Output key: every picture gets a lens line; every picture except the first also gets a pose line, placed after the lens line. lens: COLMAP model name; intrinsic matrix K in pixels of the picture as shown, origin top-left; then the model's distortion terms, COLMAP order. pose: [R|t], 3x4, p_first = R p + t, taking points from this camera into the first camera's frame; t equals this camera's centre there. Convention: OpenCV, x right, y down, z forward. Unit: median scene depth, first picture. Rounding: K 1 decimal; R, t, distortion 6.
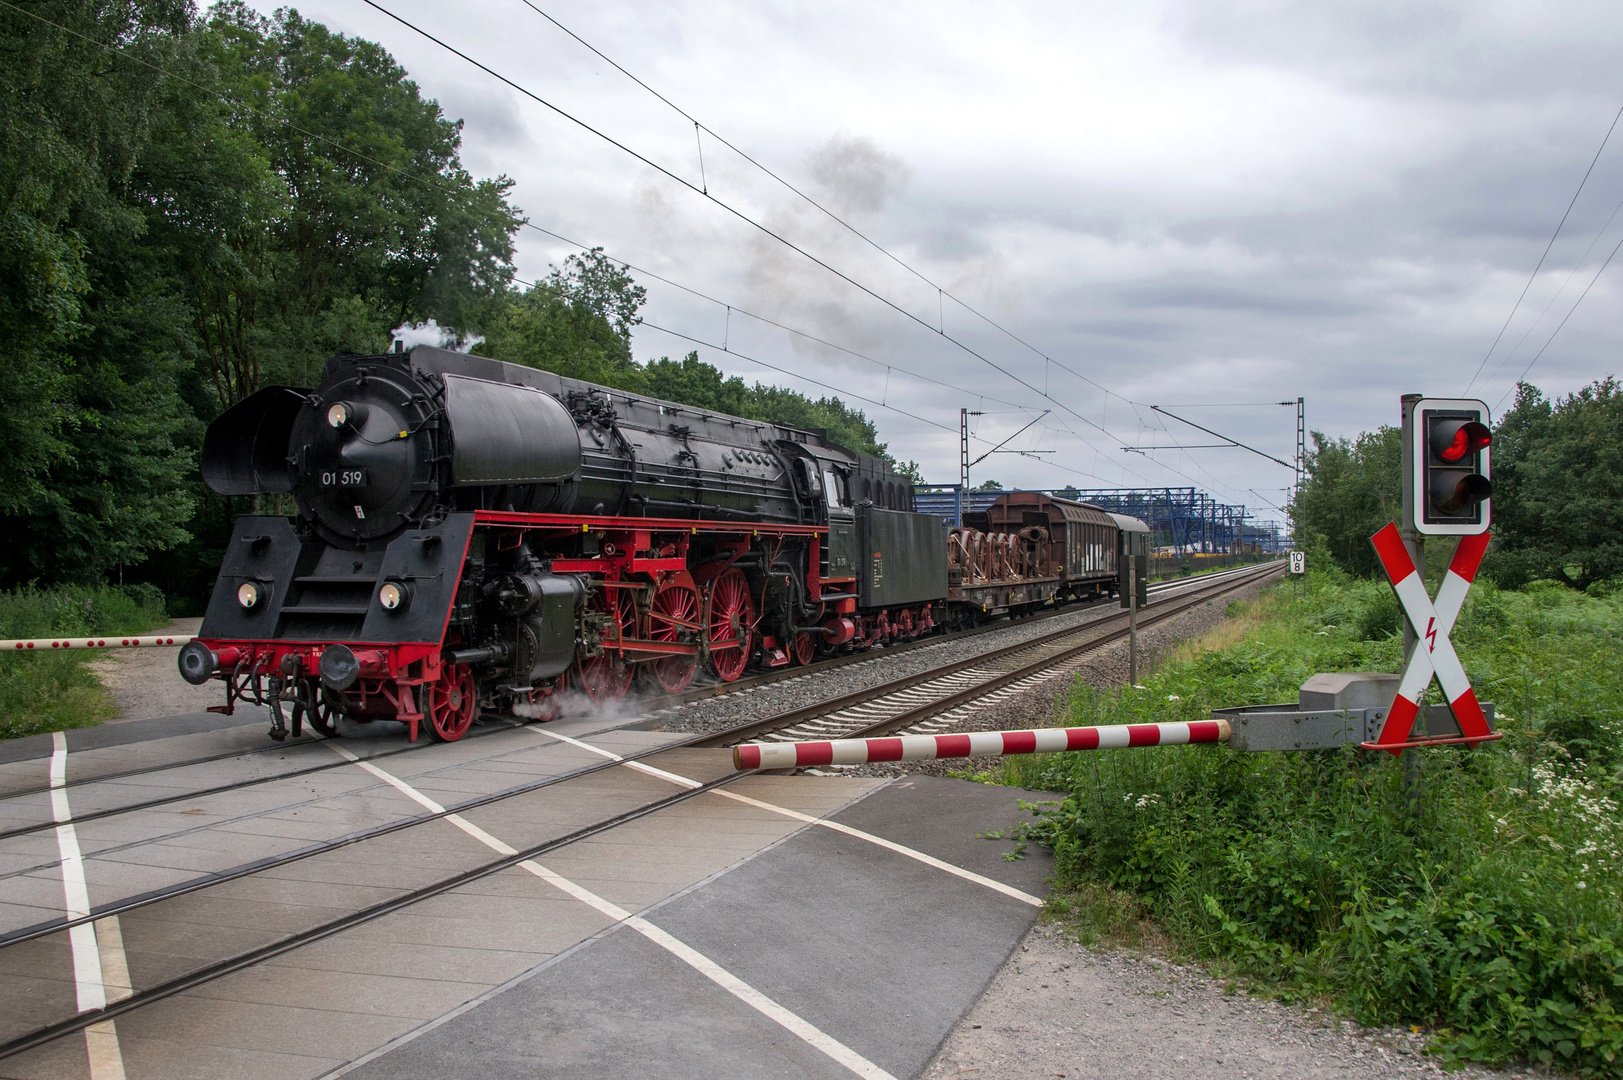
lens RADIAL K [[1483.3, 0, 811.5], [0, 1483.3, 540.0], [0, 0, 1]] dist [-0.004408, -0.001004]
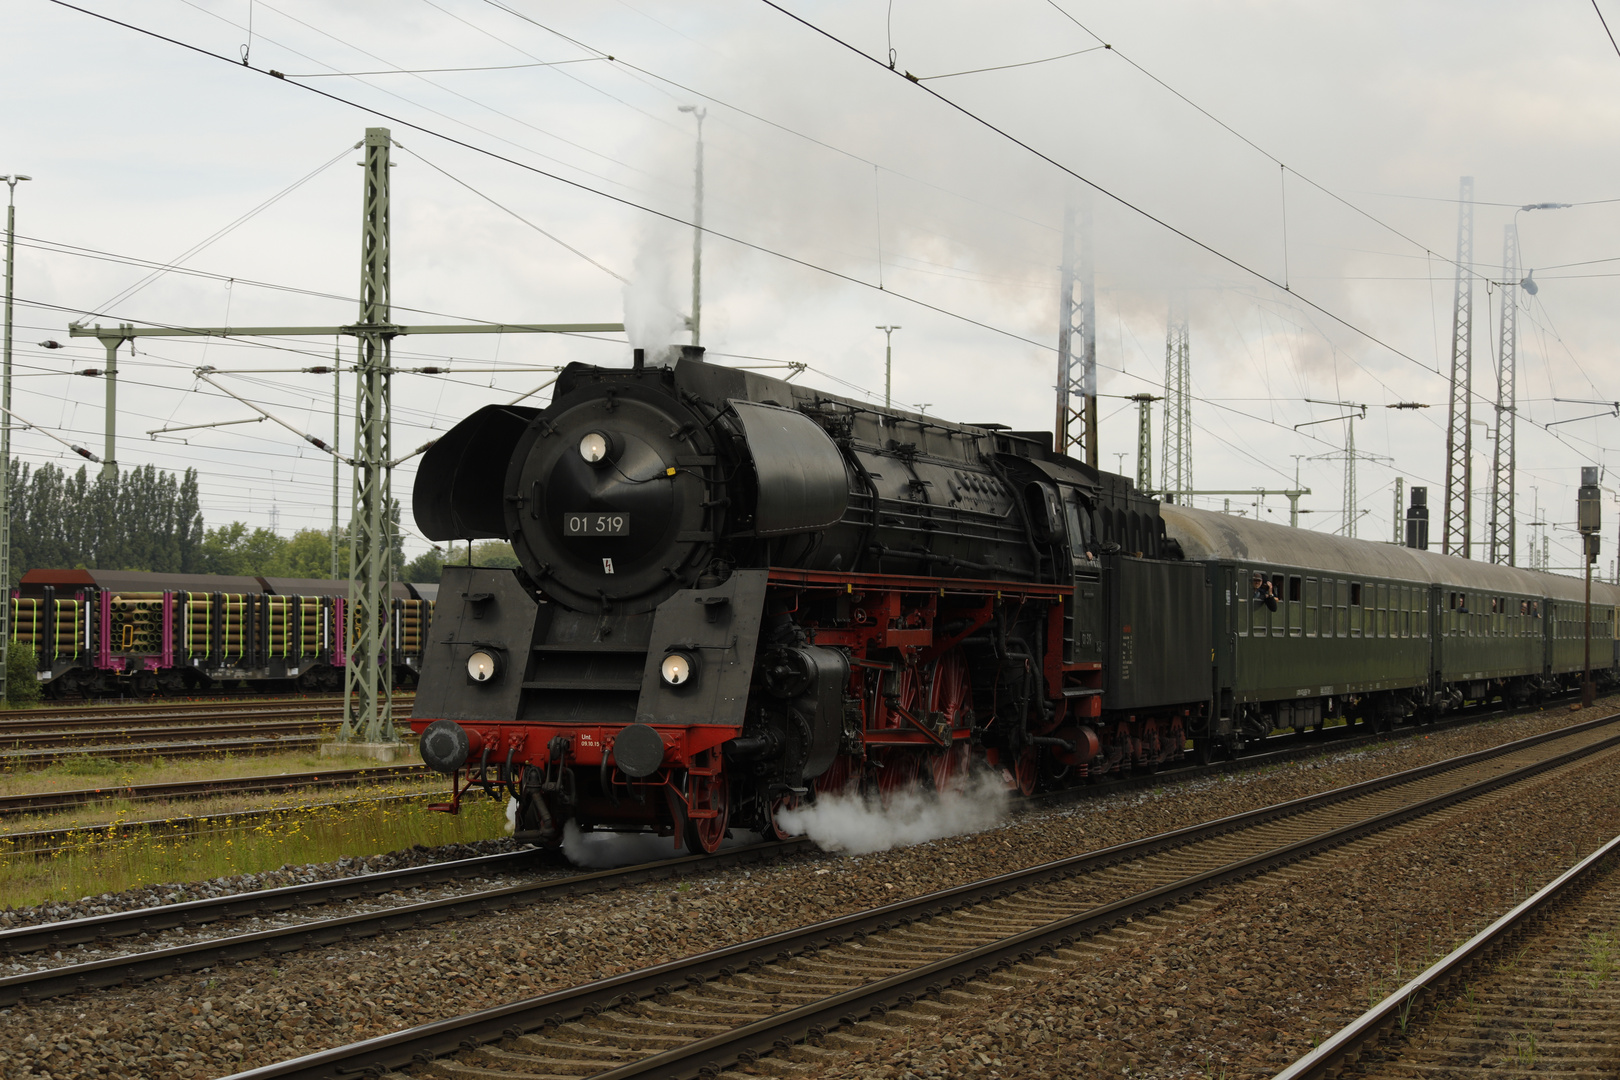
lens RADIAL K [[3636.5, 0, 810.0], [0, 3636.5, 540.0], [0, 0, 1]] dist [0.569183, 0.032287]
pose [[0.998759, 0.016690, 0.046933, -0.233121], [-0.016006, 0.999761, -0.014905, -0.004107], [-0.047170, 0.014135, 0.998787, -0.797110]]
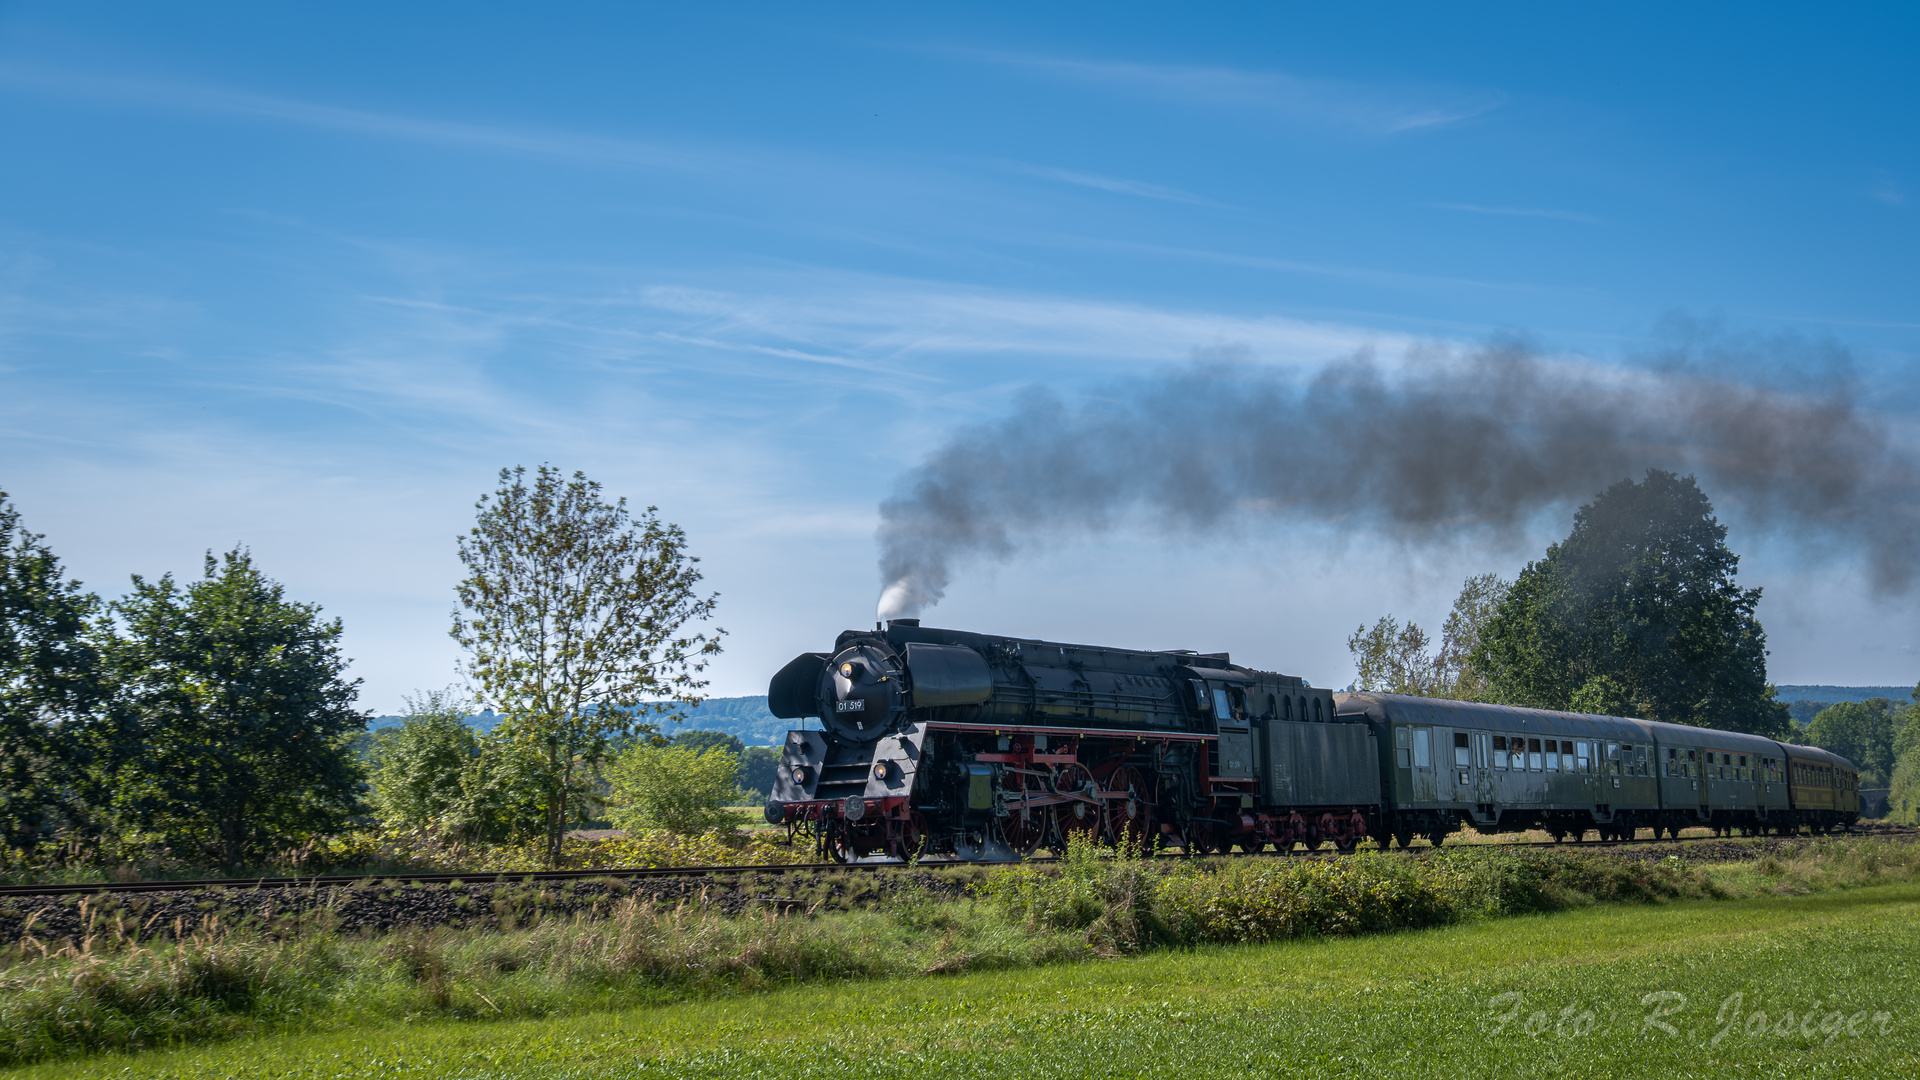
lens RADIAL K [[3102.9, 0, 960.0], [0, 3102.9, 540.0], [0, 0, 1]] dist [-0.010669, -0.006824]
pose [[0.972964, -0.059755, -0.223094, 0.485706], [0.036494, 0.993592, -0.106974, 0.122168], [0.228056, 0.095941, 0.968910, -1.935350]]
